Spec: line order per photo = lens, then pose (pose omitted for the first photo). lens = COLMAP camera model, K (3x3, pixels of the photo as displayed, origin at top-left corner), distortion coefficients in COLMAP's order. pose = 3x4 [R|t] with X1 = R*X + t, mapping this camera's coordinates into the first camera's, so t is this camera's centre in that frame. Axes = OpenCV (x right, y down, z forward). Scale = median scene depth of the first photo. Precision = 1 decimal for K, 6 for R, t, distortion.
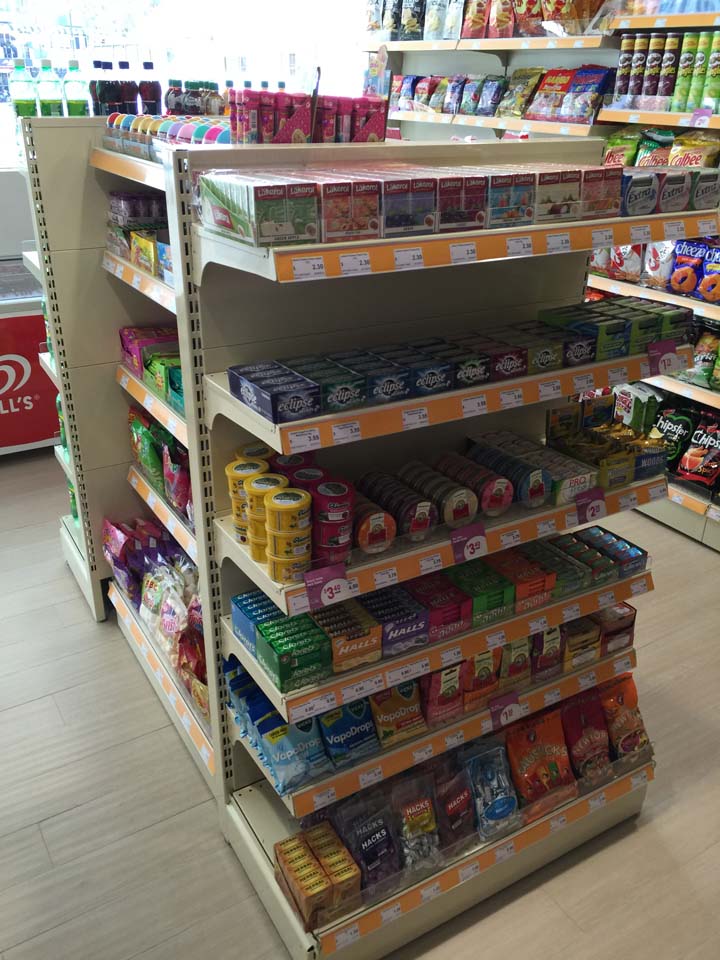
lens RADIAL K [[836.7, 0, 359.5], [0, 836.7, 481.1], [0, 0, 1]] dist [0.084295, -0.125539]
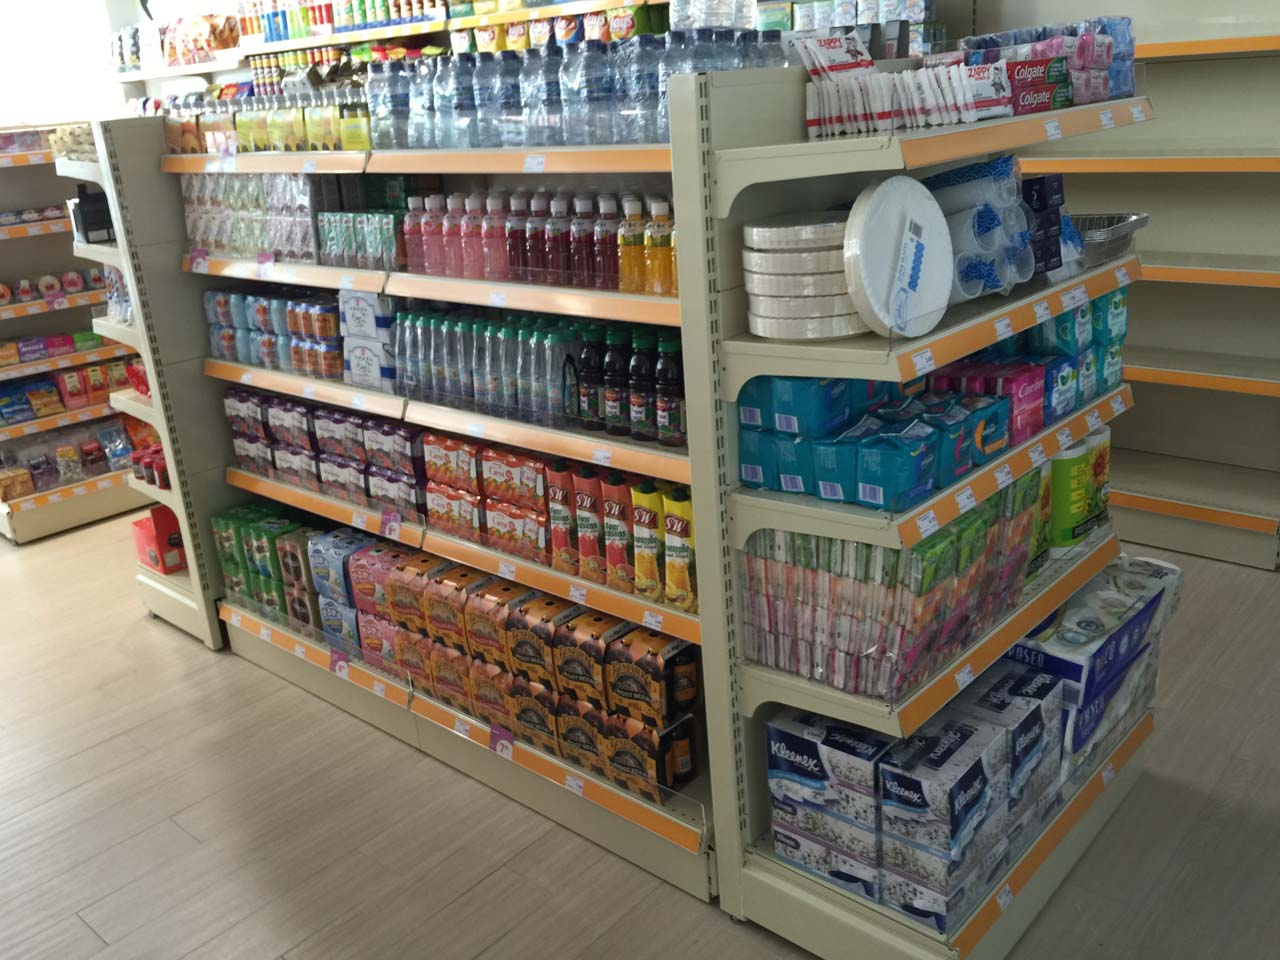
lens RADIAL K [[1115.6, 0, 637.9], [0, 1115.6, 480.3], [0, 0, 1]] dist [0.084295, -0.125539]
pose [[0.958691, -0.167446, 0.229942, 0.737214], [0.193036, 0.976720, -0.093564, 0.974272], [-0.208923, 0.134086, 0.968696, -1.828371]]
